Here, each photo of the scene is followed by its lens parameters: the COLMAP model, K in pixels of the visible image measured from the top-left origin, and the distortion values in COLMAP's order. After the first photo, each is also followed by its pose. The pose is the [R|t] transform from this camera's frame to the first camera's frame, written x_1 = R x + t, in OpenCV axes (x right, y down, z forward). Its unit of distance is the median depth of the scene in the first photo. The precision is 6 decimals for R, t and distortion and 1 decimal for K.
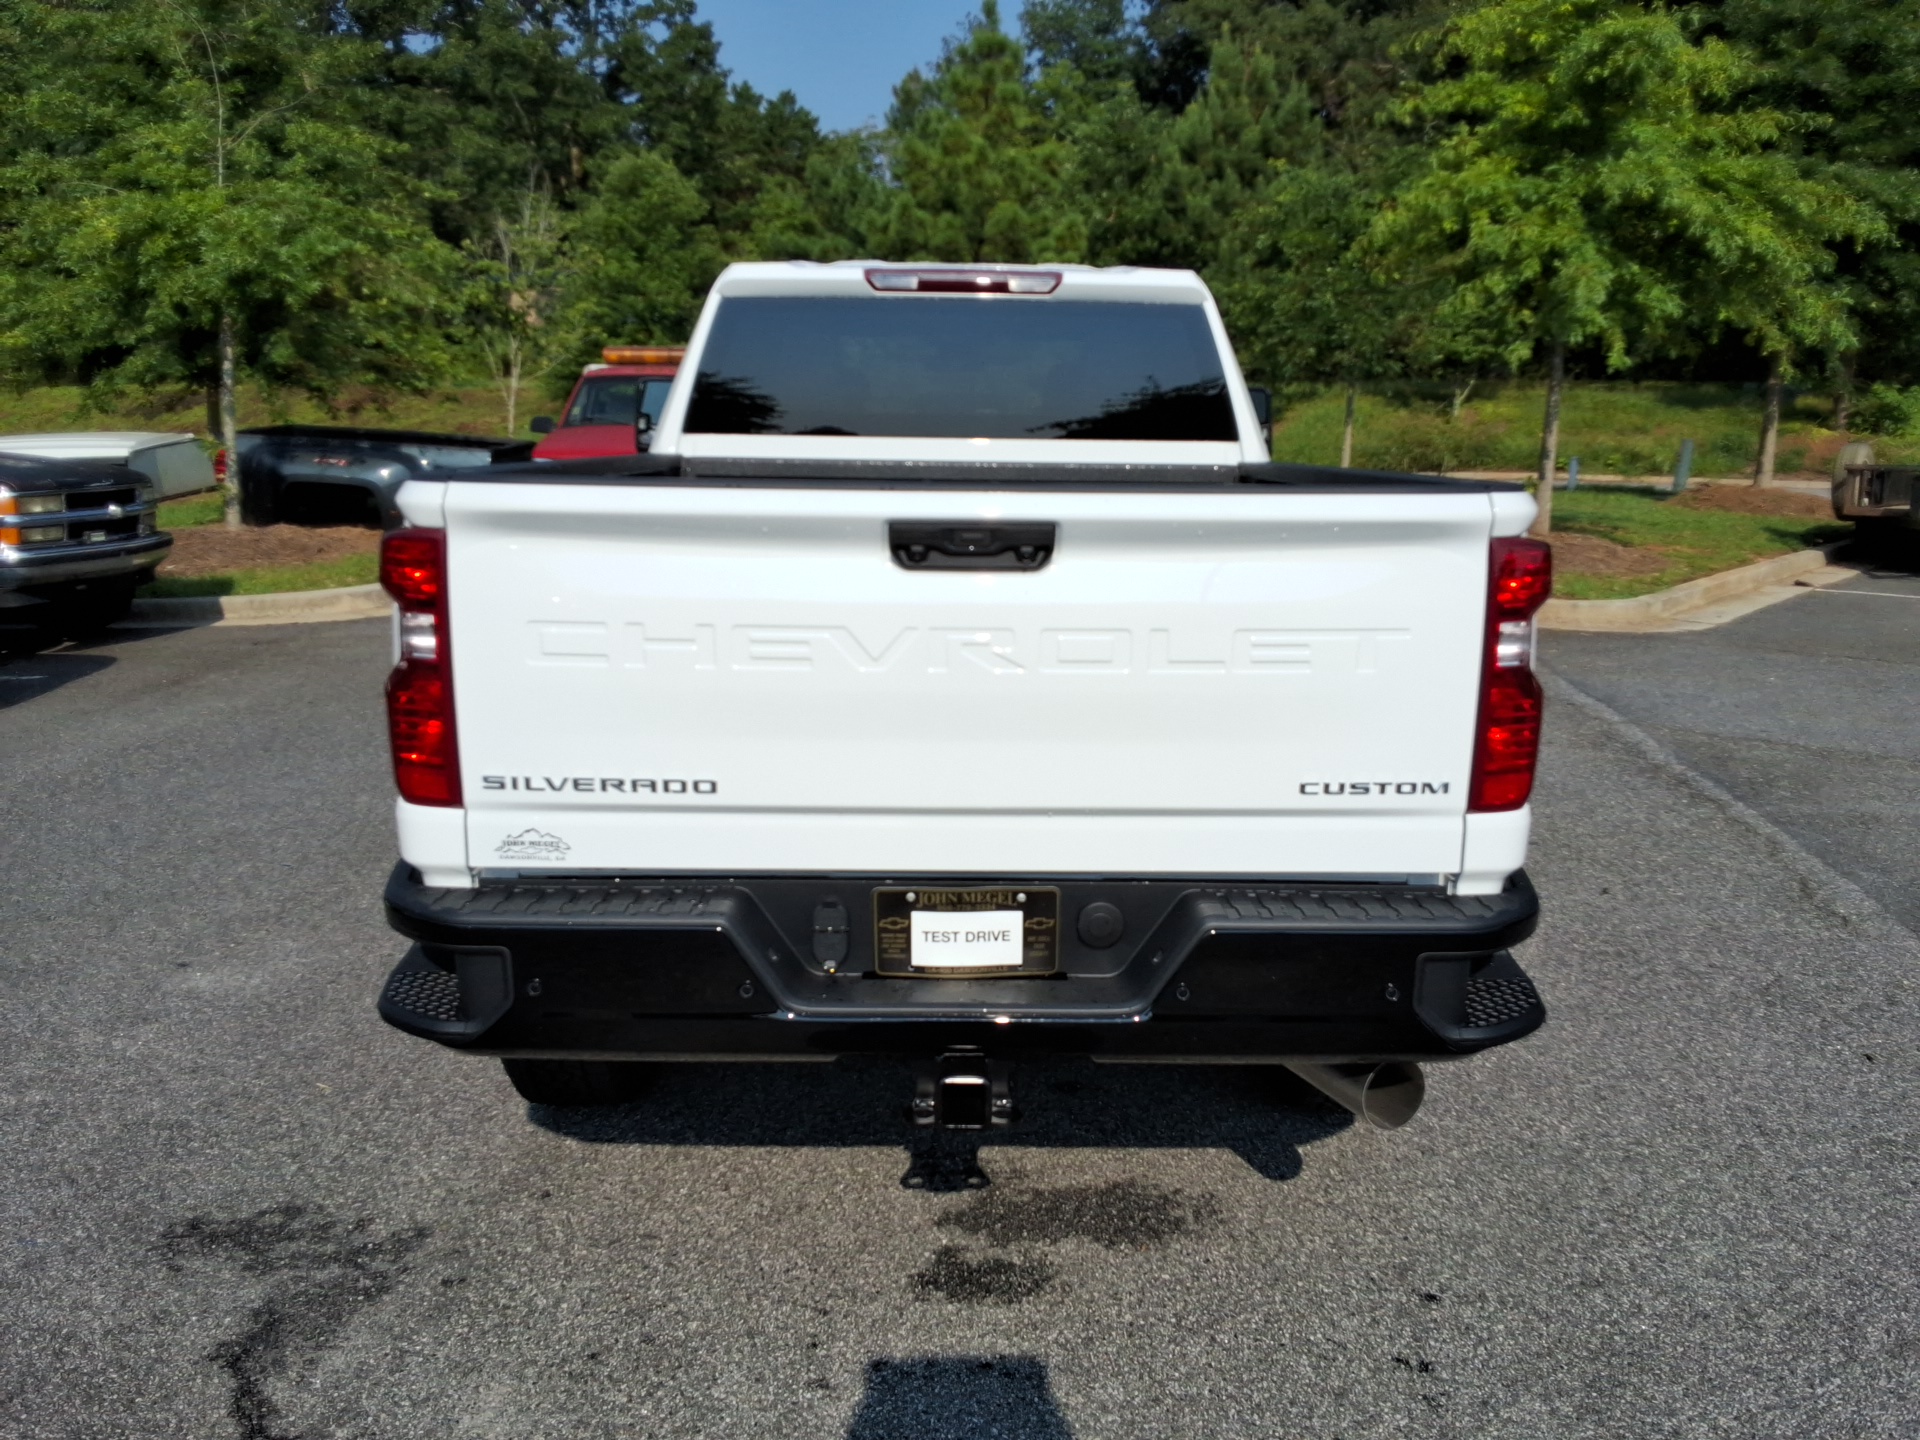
lens RADIAL K [[1548.6, 0, 967.1], [0, 1548.6, 724.6], [0, 0, 1]] dist [0.087726, -0.130284]
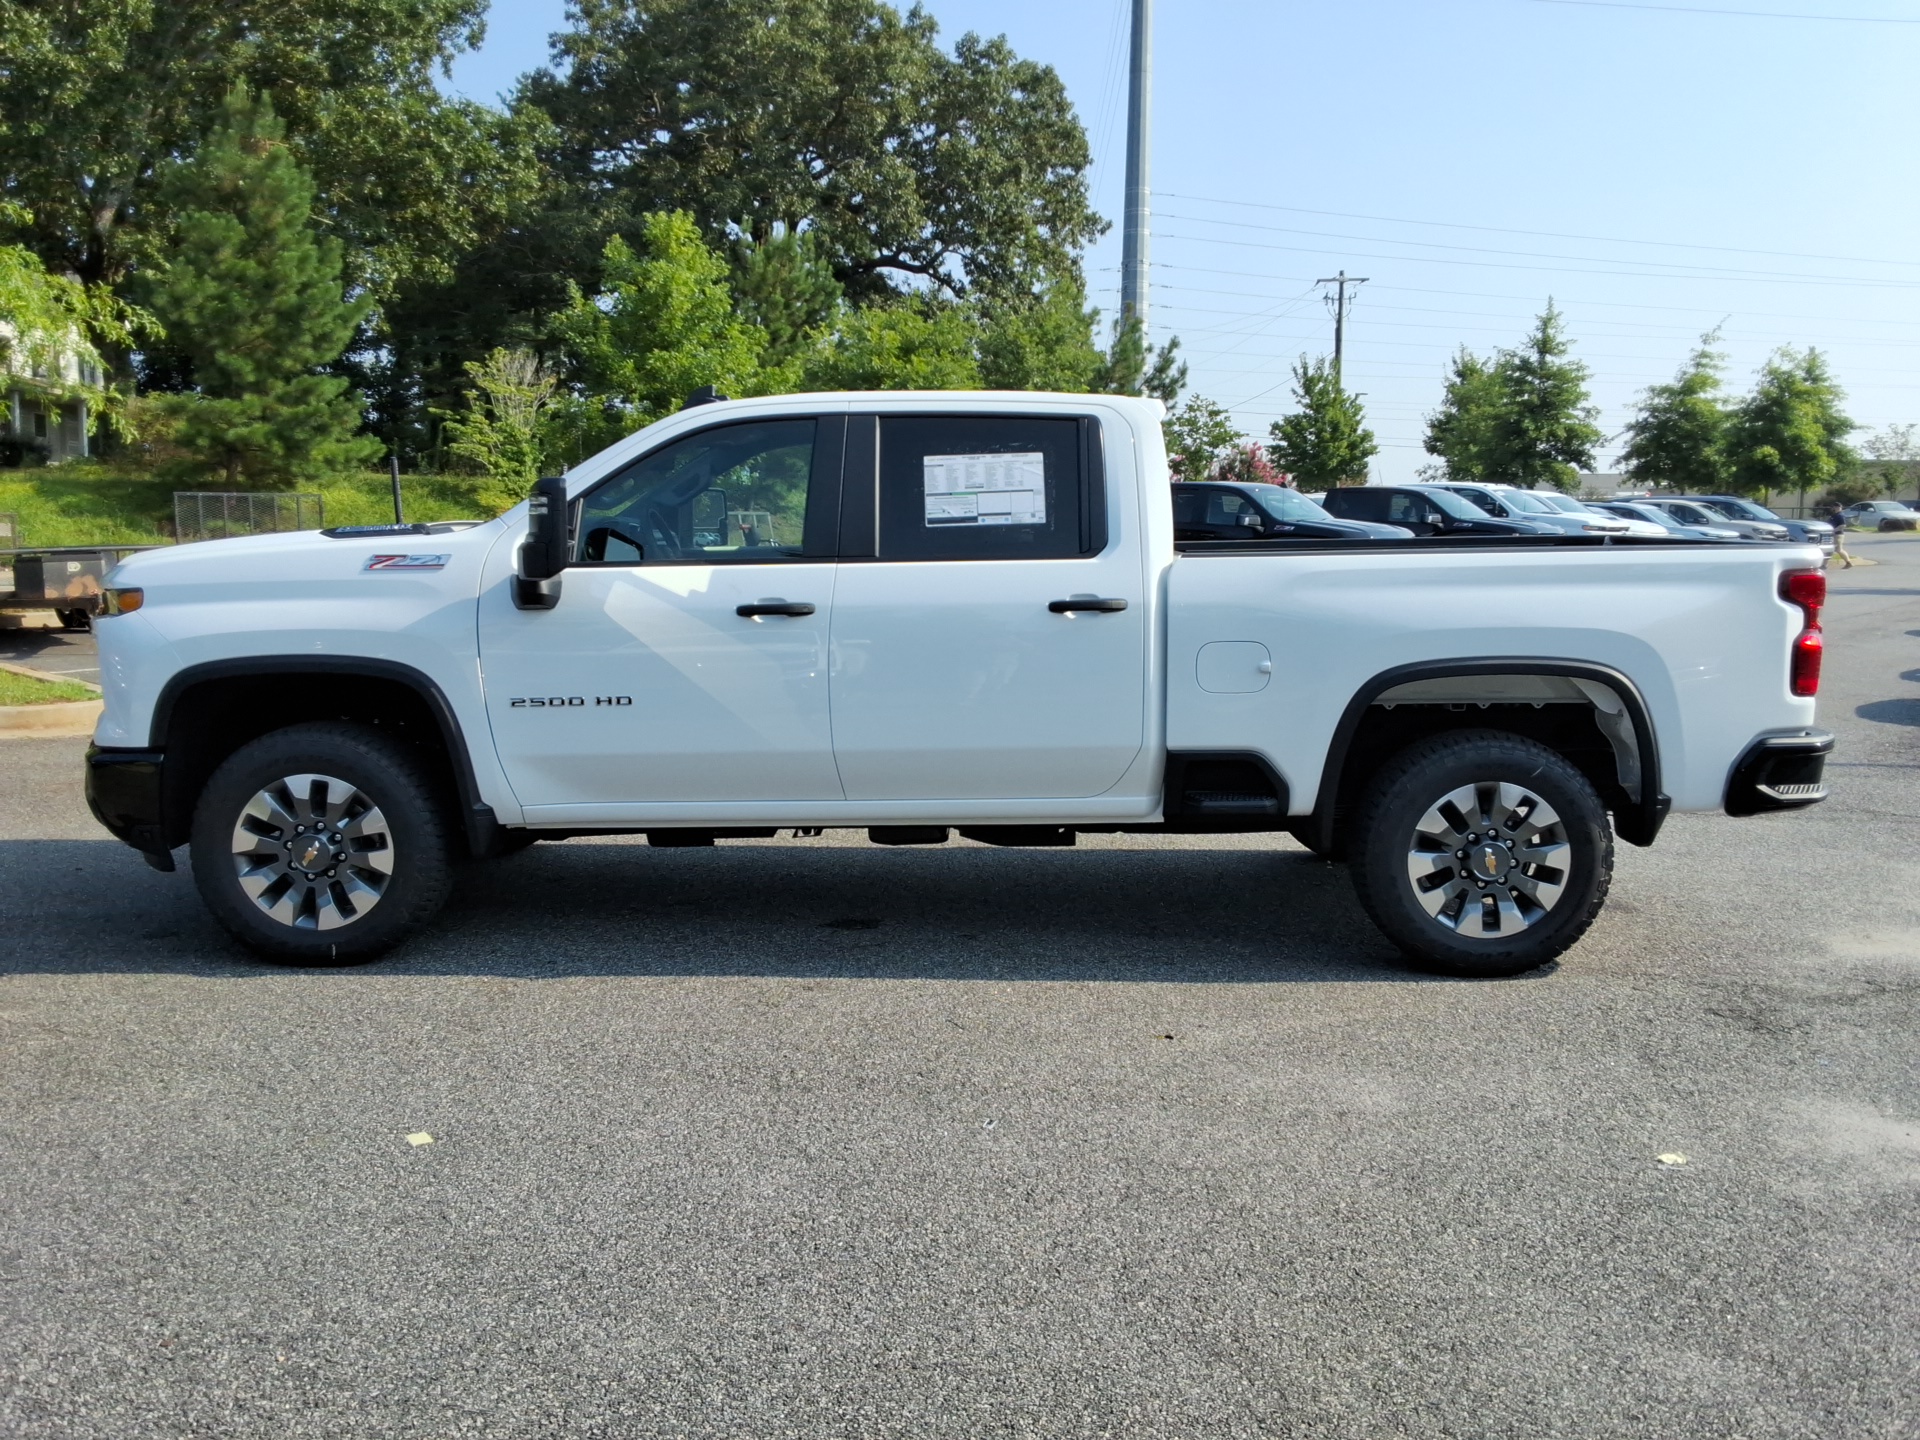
lens RADIAL K [[1548.6, 0, 983.4], [0, 1548.6, 728.9], [0, 0, 1]] dist [0.087726, -0.130284]
pose [[0.015263, -0.154585, 0.987862, -0.499680], [0.195266, 0.969415, 0.148681, -0.090020], [-0.980632, 0.190627, 0.044981, 0.402293]]
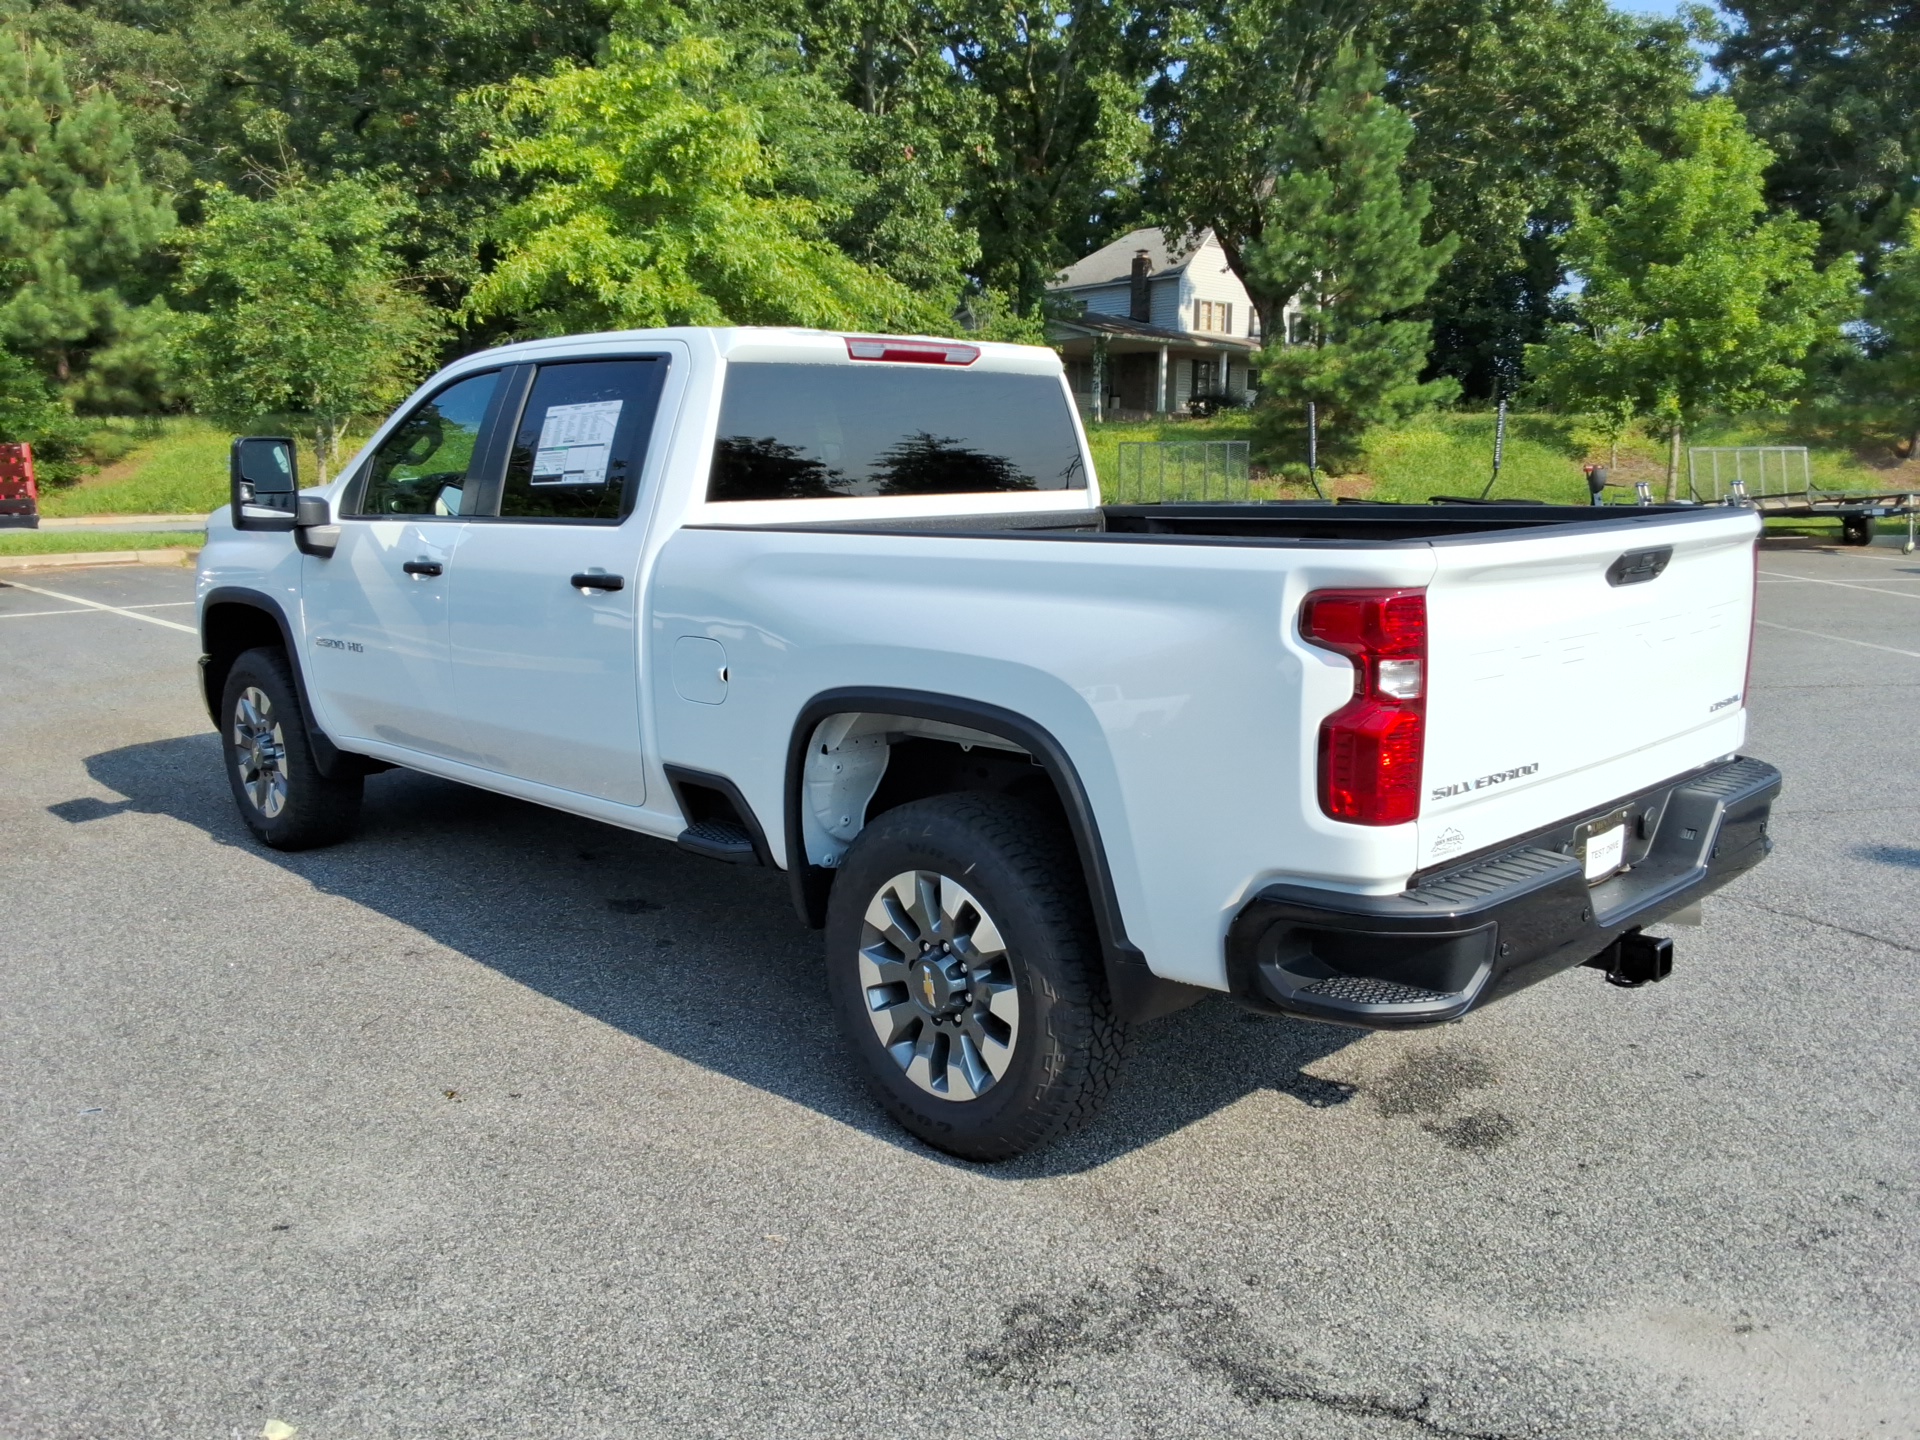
lens RADIAL K [[1548.6, 0, 977.8], [0, 1548.6, 727.8], [0, 0, 1]] dist [0.087726, -0.130284]
pose [[0.714019, -0.141677, 0.685642, -0.267770], [0.154129, 0.987094, 0.043459, -0.023637], [-0.682950, 0.074647, 0.726641, 0.071665]]
